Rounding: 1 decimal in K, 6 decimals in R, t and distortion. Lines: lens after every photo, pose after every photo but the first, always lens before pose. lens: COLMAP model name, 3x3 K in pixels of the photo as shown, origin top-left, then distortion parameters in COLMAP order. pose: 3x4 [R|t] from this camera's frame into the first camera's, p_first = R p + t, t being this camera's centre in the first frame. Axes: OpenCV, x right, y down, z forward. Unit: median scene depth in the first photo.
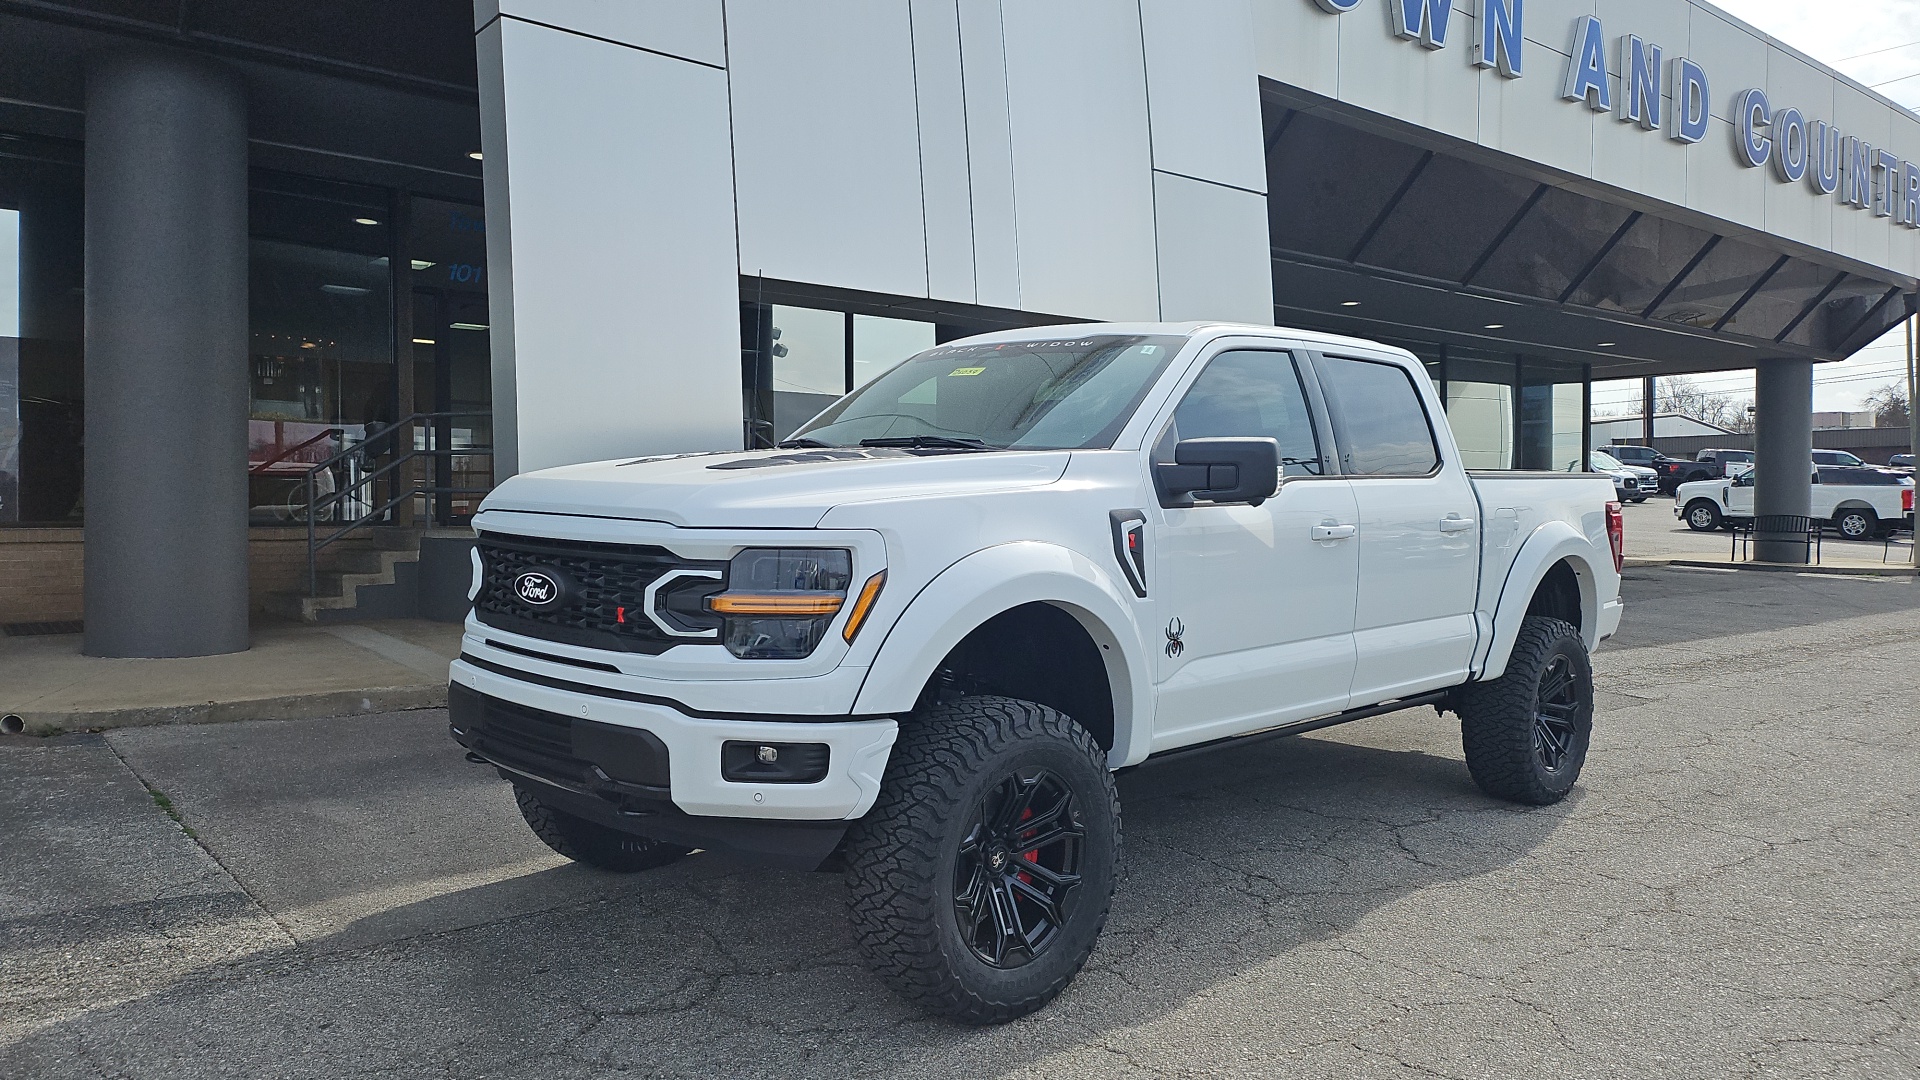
lens RADIAL K [[1399.7, 0, 990.6], [0, 1399.7, 537.0], [0, 0, 1]] dist [-0.002431, -0.003146]
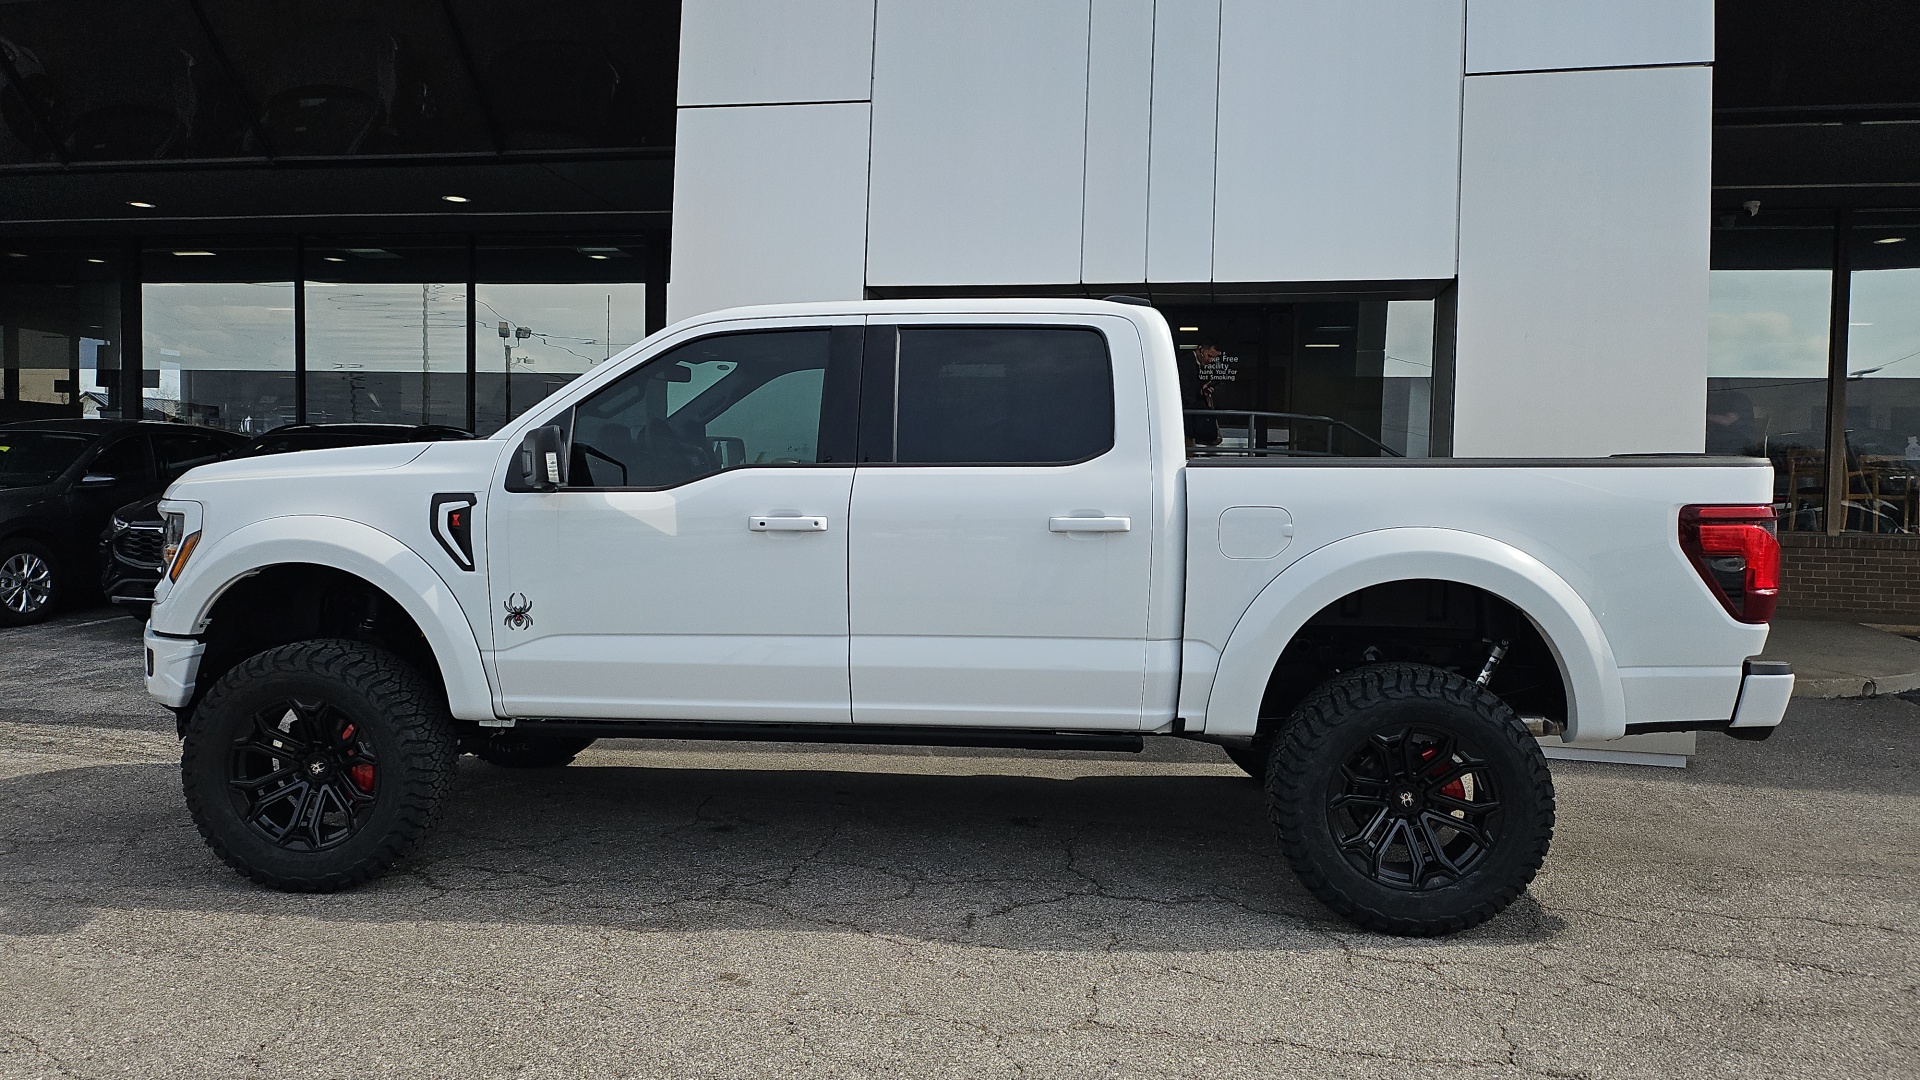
lens RADIAL K [[1350.4, 0, 871.1], [0, 1350.4, 585.9], [0, 0, 1]] dist [0.043761, -0.001180]
pose [[0.620728, 0.060689, -0.781674, 1.312213], [-0.035467, 0.998153, 0.049332, -0.011382], [0.783223, -0.002898, 0.621734, 0.651614]]
